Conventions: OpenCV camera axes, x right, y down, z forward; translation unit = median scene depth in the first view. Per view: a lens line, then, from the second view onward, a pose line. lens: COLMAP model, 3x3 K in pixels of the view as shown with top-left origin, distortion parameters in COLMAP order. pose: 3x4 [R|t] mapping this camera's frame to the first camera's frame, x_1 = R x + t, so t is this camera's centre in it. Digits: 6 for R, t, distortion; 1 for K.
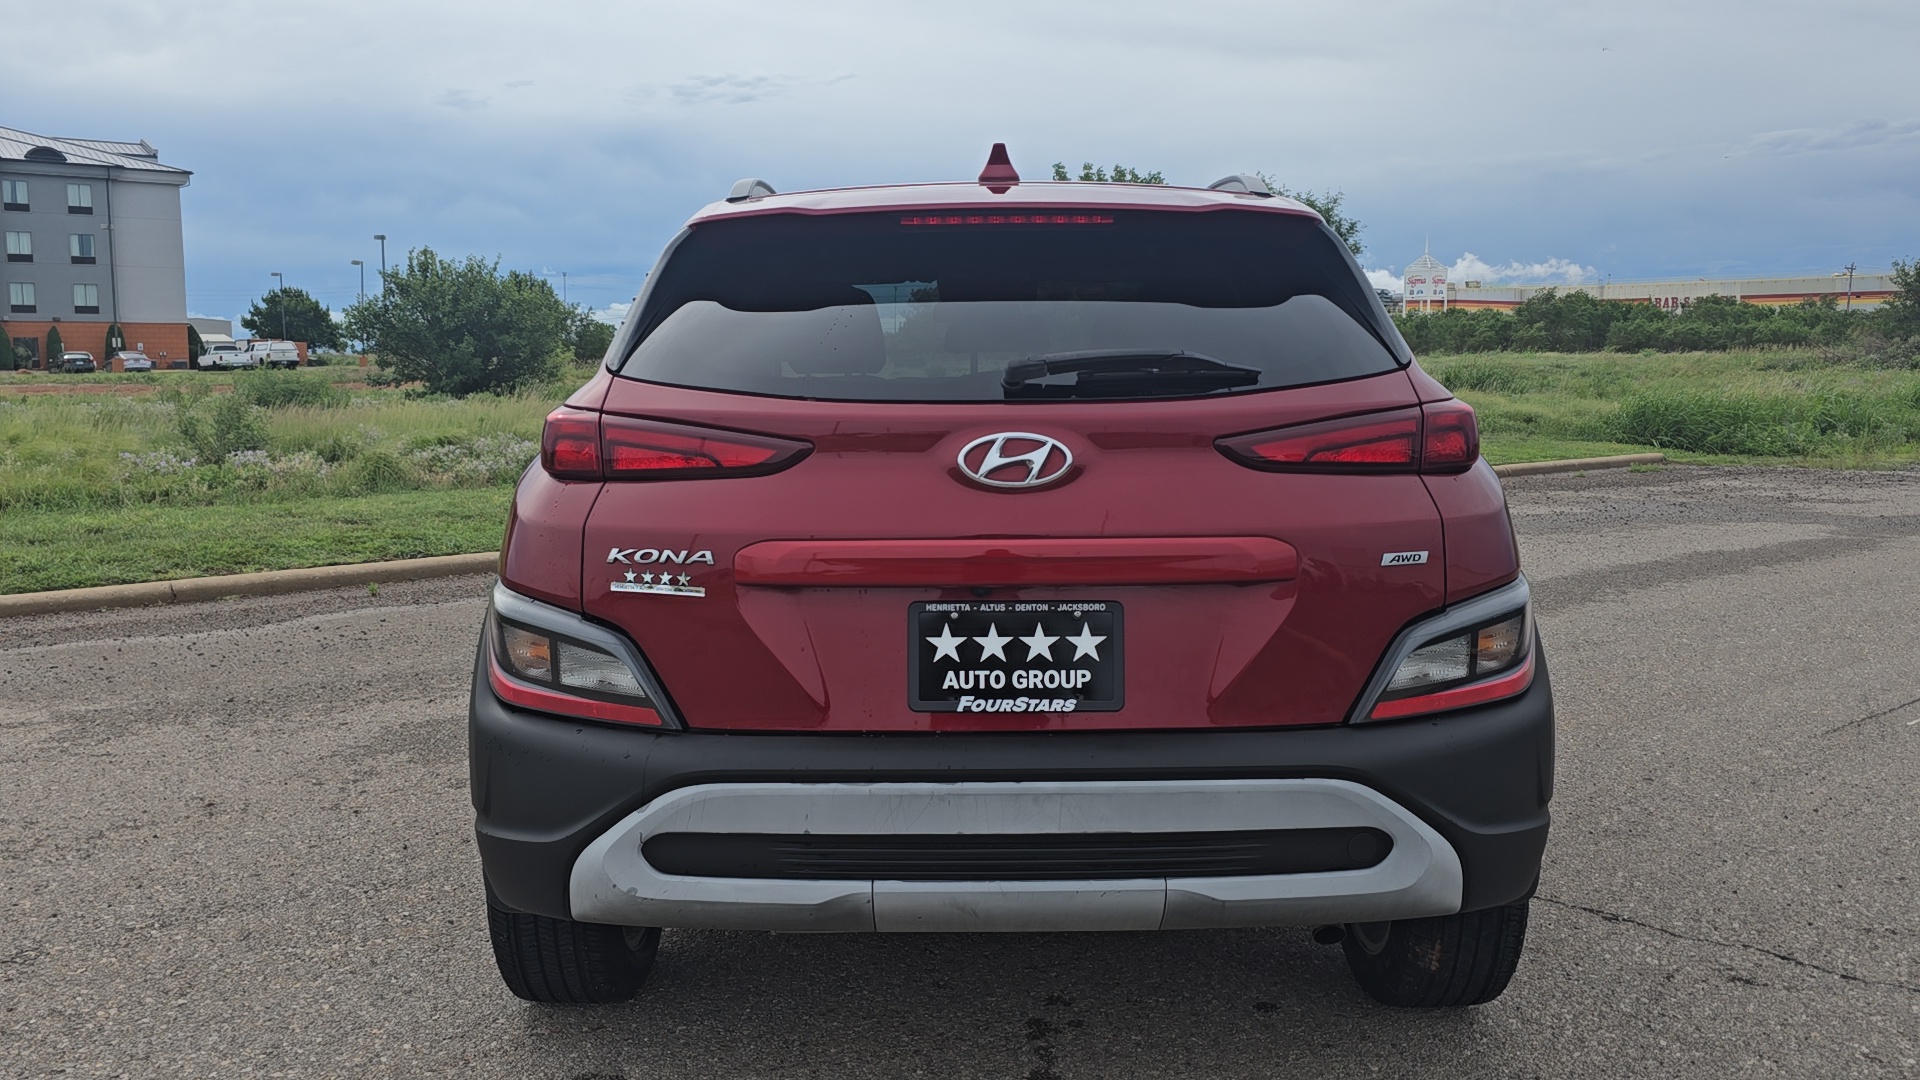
lens RADIAL K [[1623.4, 0, 958.3], [0, 1623.4, 530.5], [0, 0, 1]] dist [-0.004578, 0.007150]
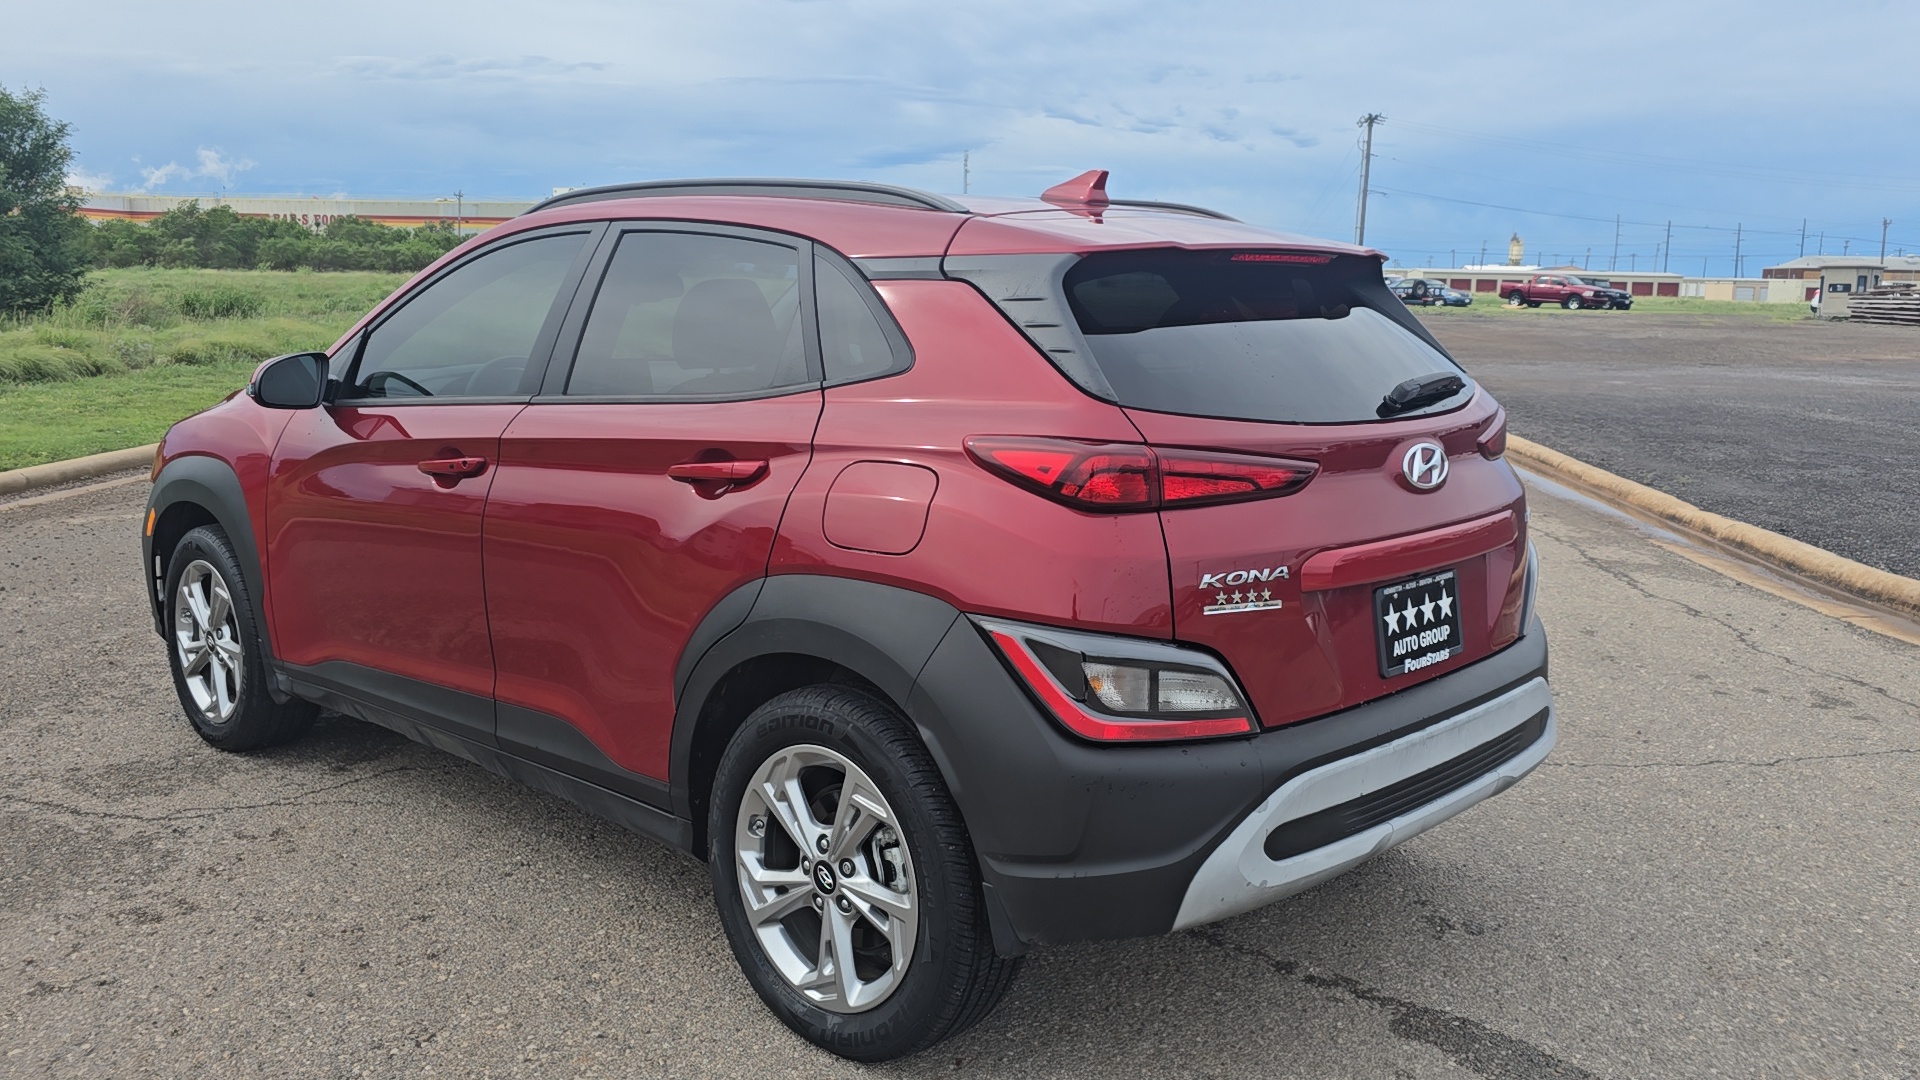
lens RADIAL K [[1620.0, 0, 956.1], [0, 1620.0, 534.1], [0, 0, 1]] dist [-0.004018, 0.012668]
pose [[0.681390, -0.098993, 0.725195, -1.105681], [0.058985, 0.995016, 0.080403, -0.111428], [-0.729540, -0.012011, 0.683833, 0.406515]]
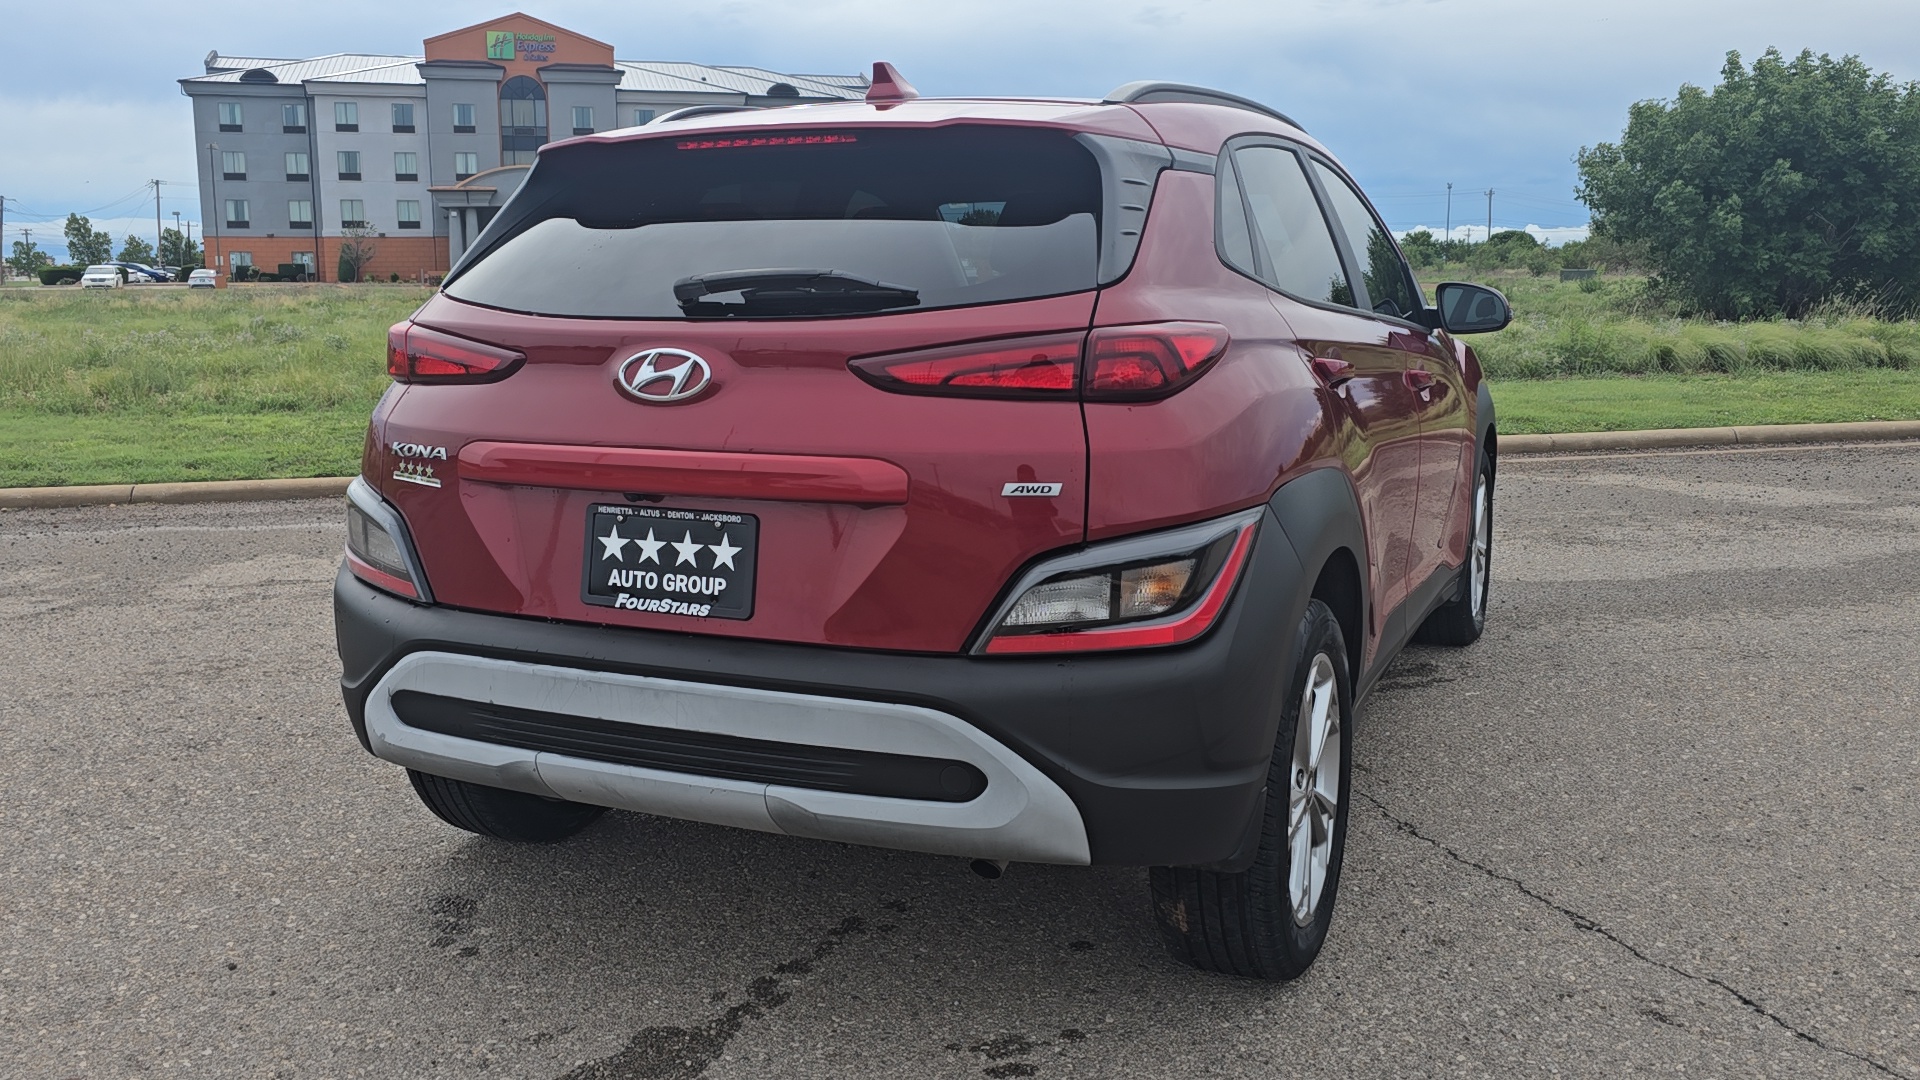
lens RADIAL K [[1623.4, 0, 958.3], [0, 1623.4, 530.5], [0, 0, 1]] dist [-0.004578, 0.007150]
pose [[0.912090, 0.067193, -0.404447, 0.634487], [-0.046050, 0.997026, 0.061793, -0.016061], [0.407396, -0.037736, 0.912471, 0.111400]]
